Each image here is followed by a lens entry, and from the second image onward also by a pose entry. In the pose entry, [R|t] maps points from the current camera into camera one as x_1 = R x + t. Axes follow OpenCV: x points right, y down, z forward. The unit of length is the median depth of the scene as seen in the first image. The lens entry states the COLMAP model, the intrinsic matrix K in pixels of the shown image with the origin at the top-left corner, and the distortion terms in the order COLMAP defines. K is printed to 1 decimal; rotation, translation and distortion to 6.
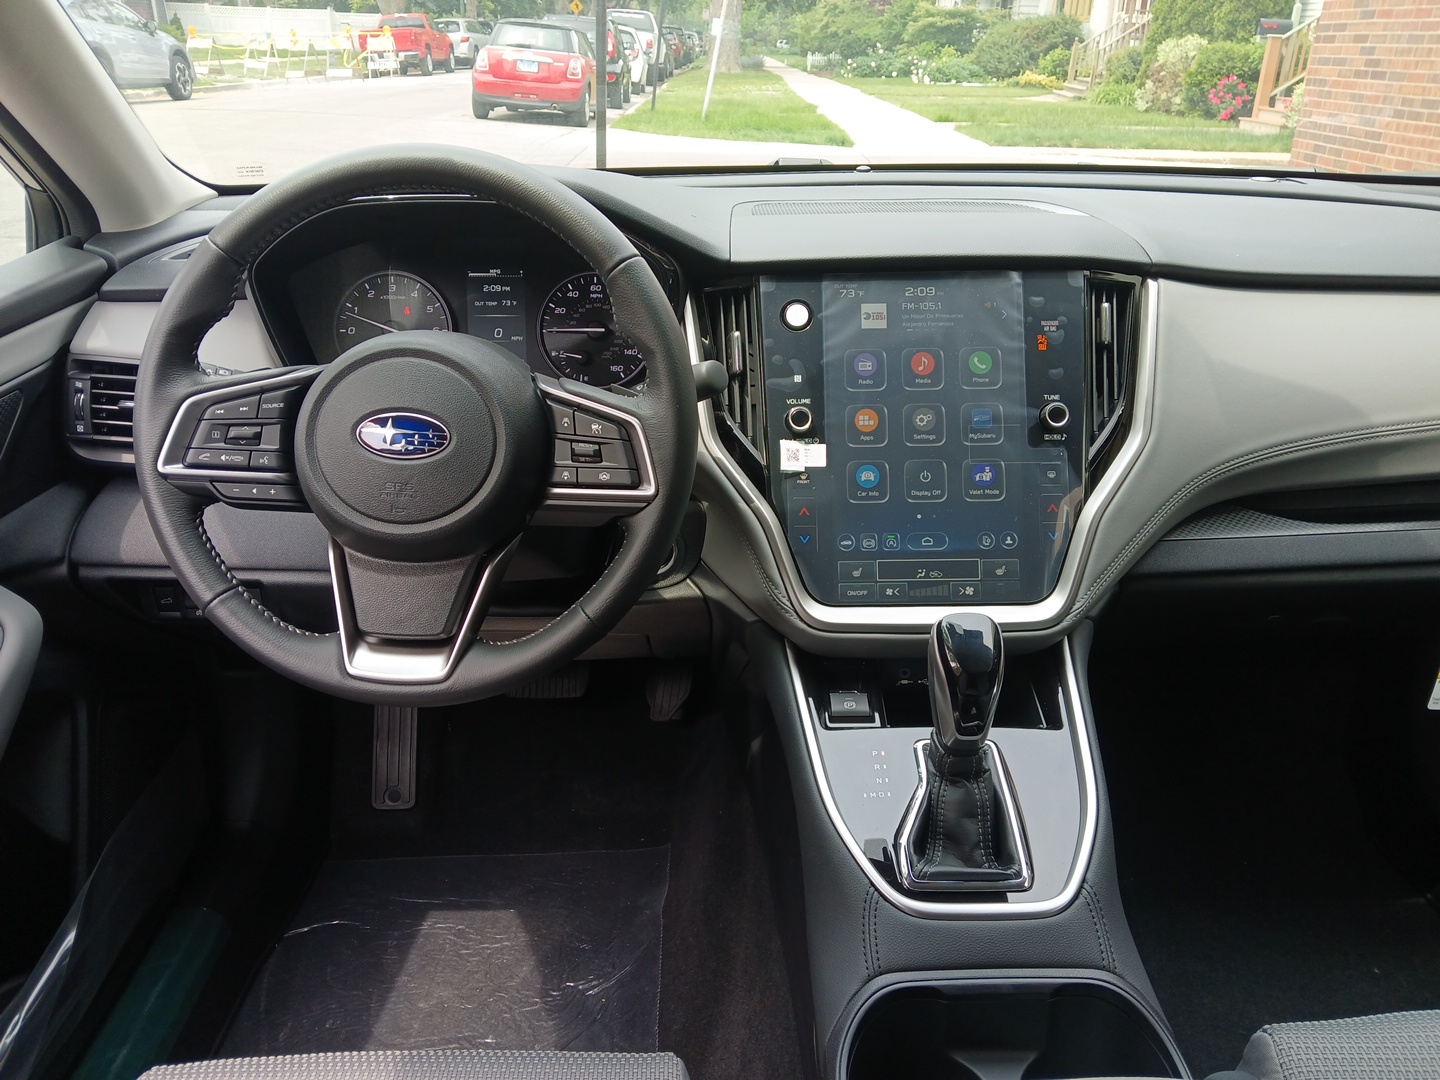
lens RADIAL K [[1162.8, 0, 717.8], [0, 1162.8, 574.1], [0, 0, 1]] dist [0.058436, -0.102821]
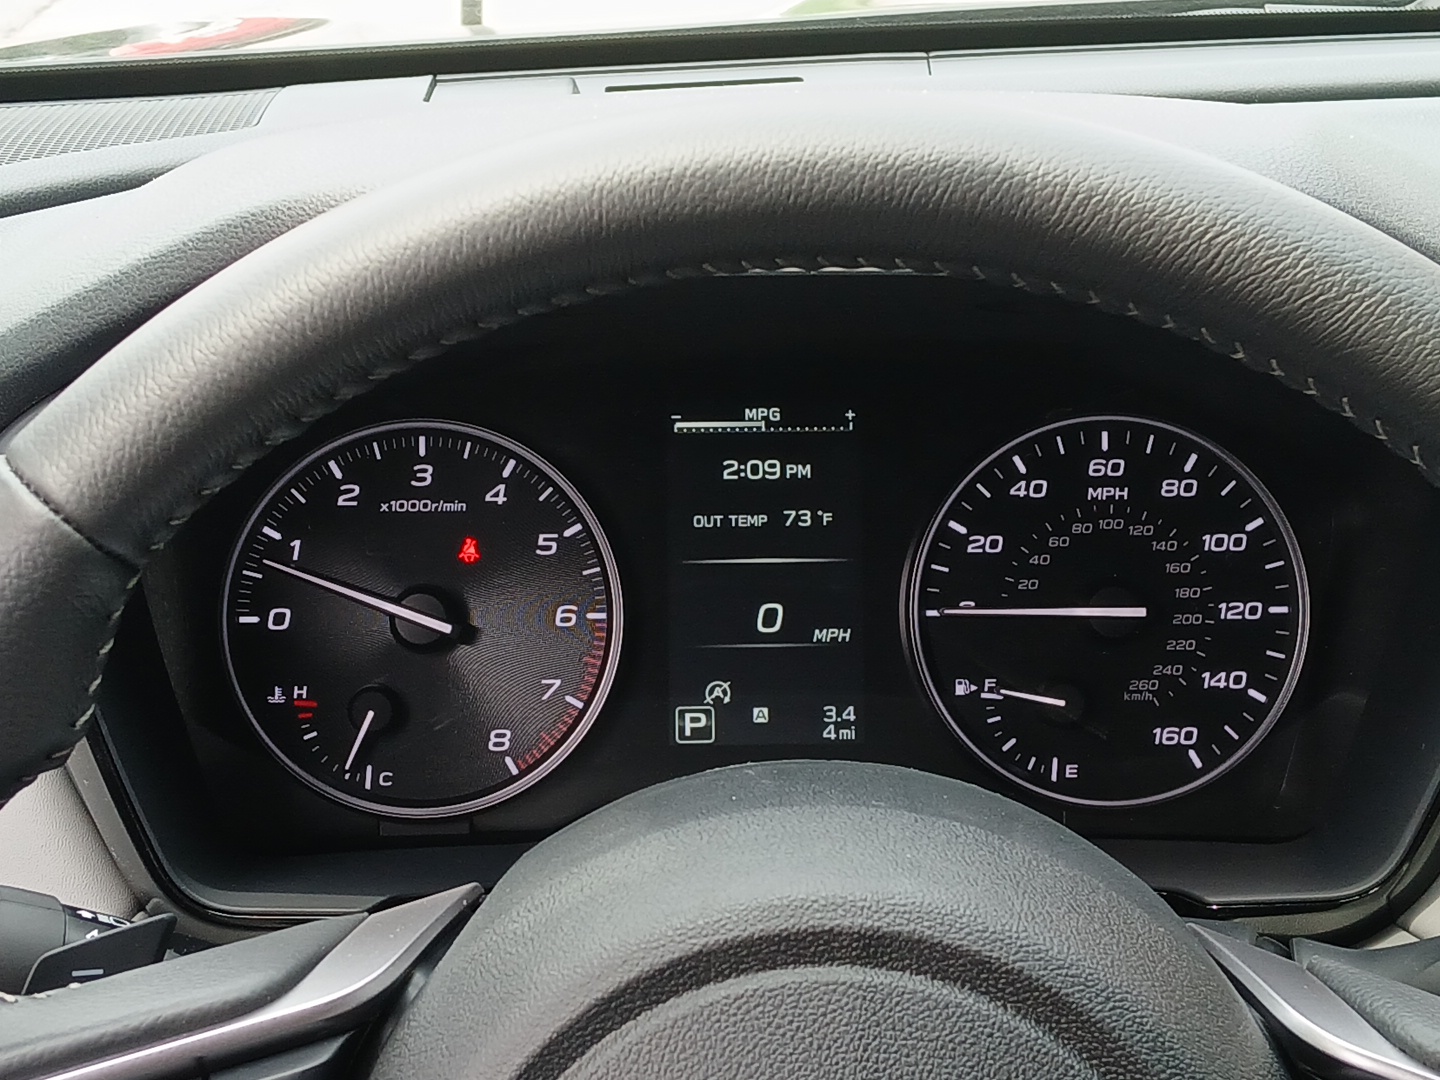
lens RADIAL K [[2873.4, 0, 721.7], [0, 2873.4, 584.3], [0, 0, 1]] dist [0.193583, -0.381671]
pose [[0.999851, -0.002918, 0.017027, -0.248189], [0.004478, 0.995721, -0.092304, -0.172980], [-0.016684, 0.092366, 0.995585, 0.323971]]
